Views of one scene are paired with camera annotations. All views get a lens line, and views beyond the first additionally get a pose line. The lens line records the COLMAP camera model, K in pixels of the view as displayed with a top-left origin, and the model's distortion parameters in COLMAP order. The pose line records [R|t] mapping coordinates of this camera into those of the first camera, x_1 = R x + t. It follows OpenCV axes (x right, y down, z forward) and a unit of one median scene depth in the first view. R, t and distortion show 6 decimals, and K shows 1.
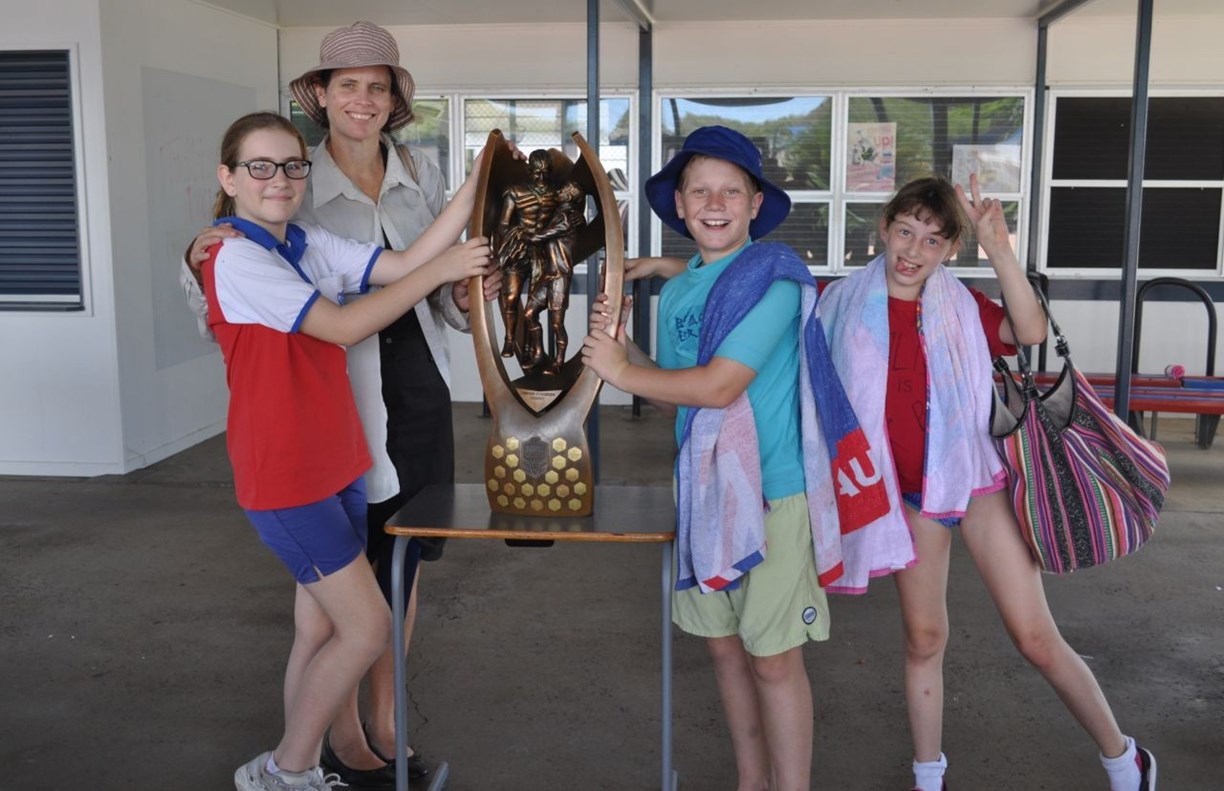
lens RADIAL K [[1372.3, 0, 606.0], [0, 1372.3, 396.2], [0, 0, 1]] dist [-0.022981, 0.008146]
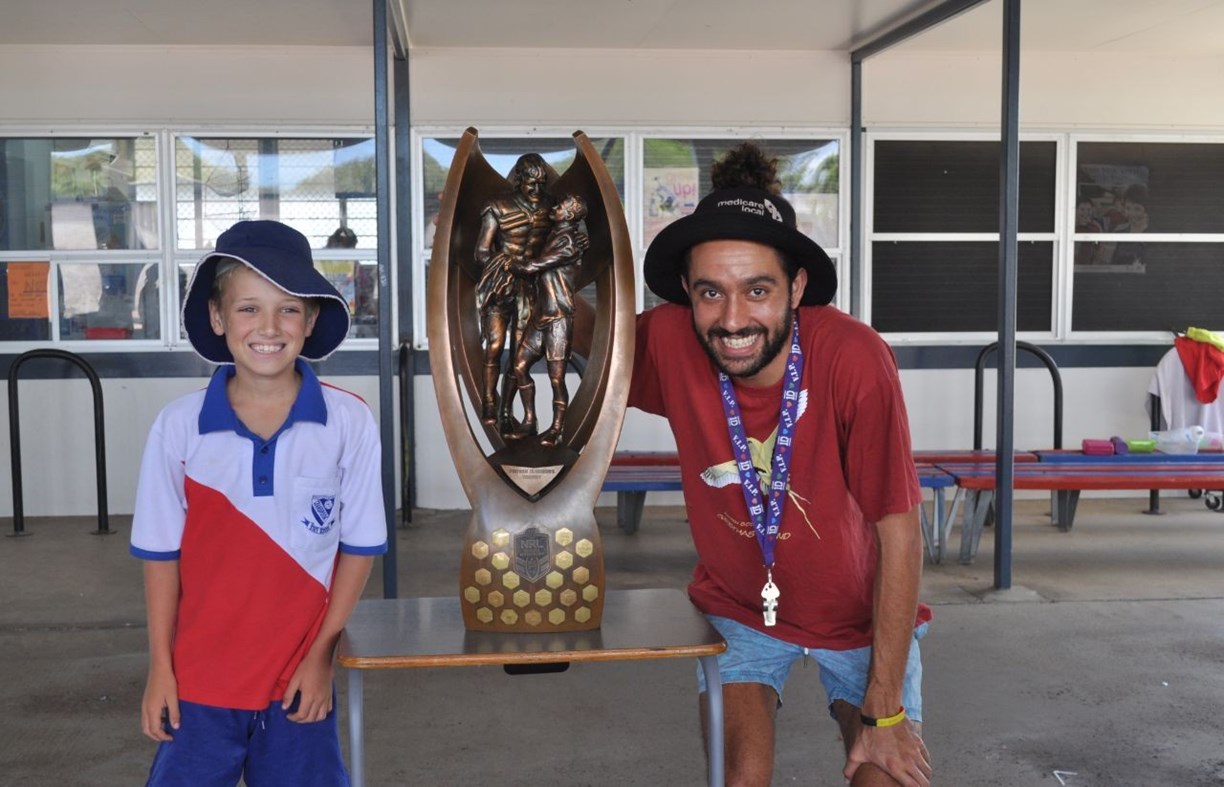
lens RADIAL K [[1610.3, 0, 612.0], [0, 1610.3, 393.5], [0, 0, 1]] dist [-0.022365, 0.024047]
pose [[0.975057, -0.024021, 0.220653, -0.070075], [0.039306, 0.997102, -0.065142, 0.005274], [-0.218448, 0.072190, 0.973175, 0.040076]]
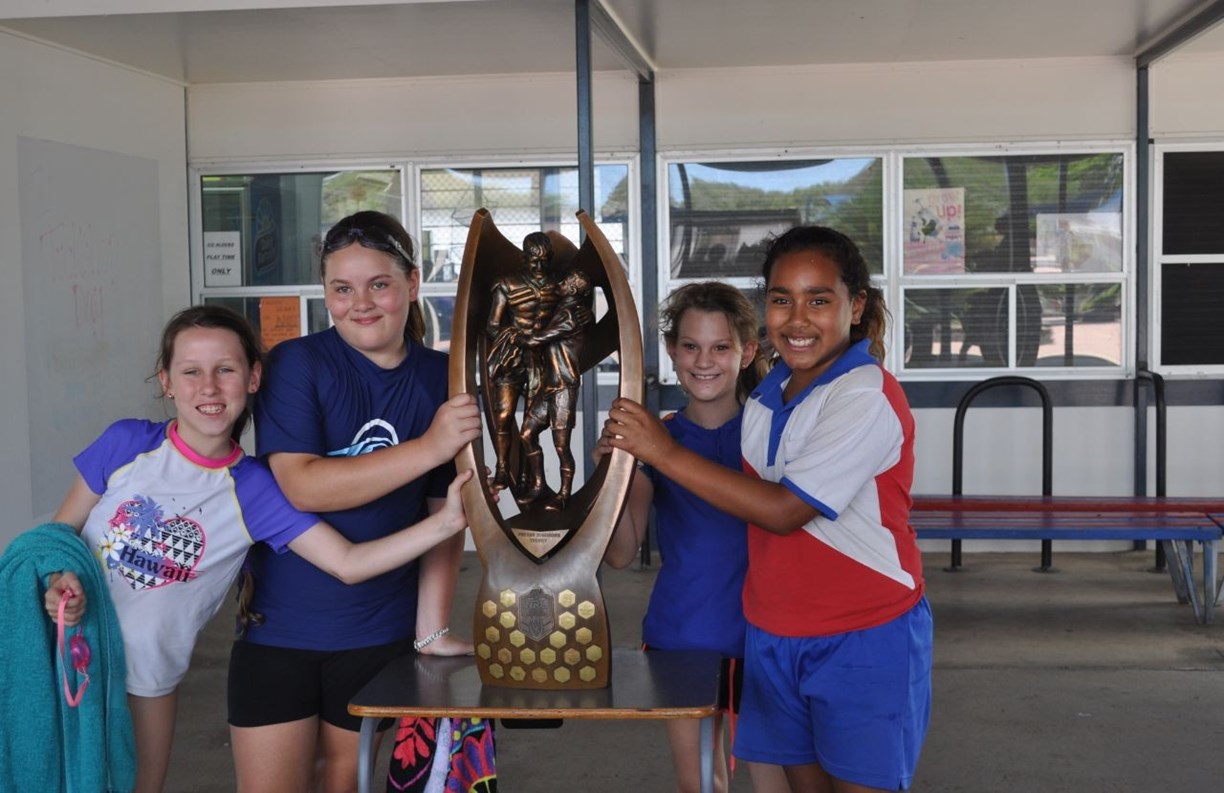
lens RADIAL K [[1763.7, 0, 609.1], [0, 1763.7, 396.1], [0, 0, 1]] dist [-0.010978, -0.020034]
pose [[0.999773, -0.019605, 0.008367, -0.005411], [0.020229, 0.996390, -0.082454, 0.001135], [-0.006720, 0.082605, 0.996560, -0.010371]]
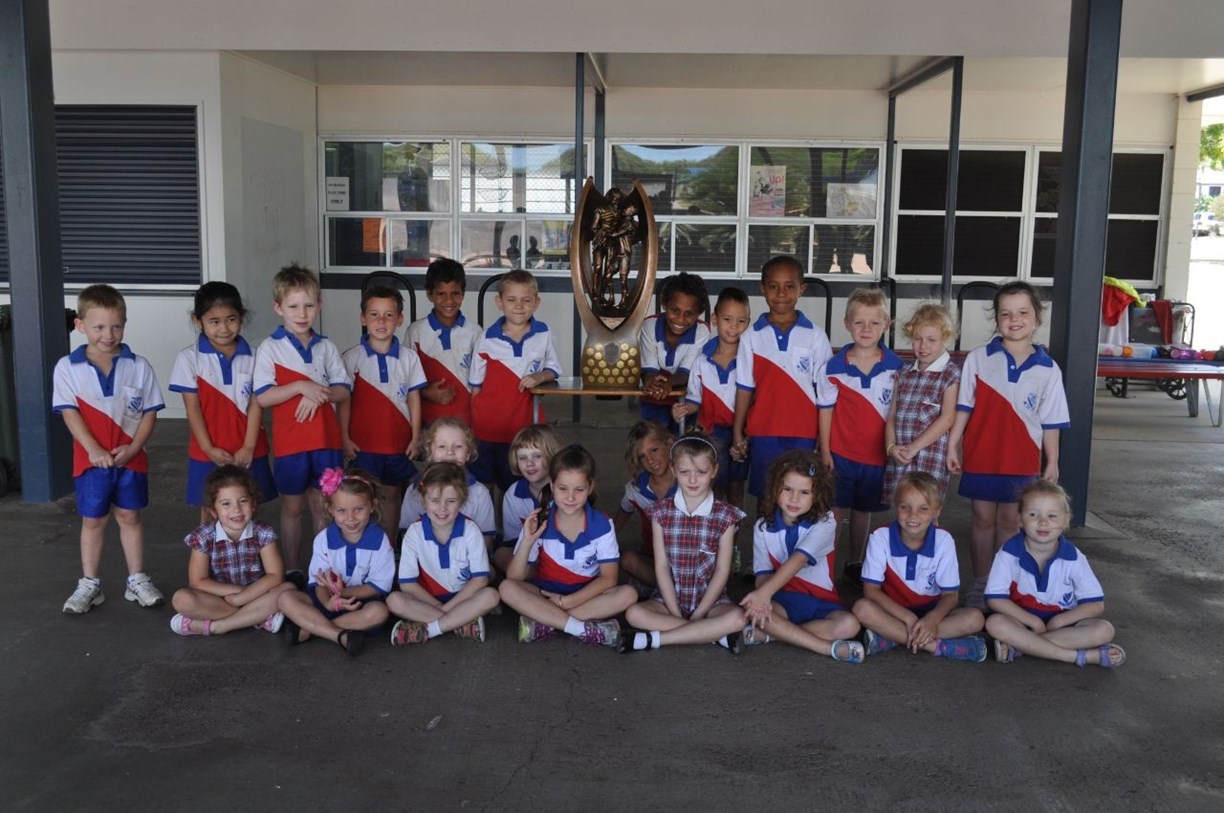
lens RADIAL K [[1274.9, 0, 612.0], [0, 1274.9, 406.5], [0, 0, 1]] dist [-0.018058, -0.014433]
pose [[0.996419, 0.000331, 0.084549, -0.067437], [-0.000193, 0.999999, -0.001648, 0.040785], [-0.084550, 0.001625, 0.996418, -0.244633]]
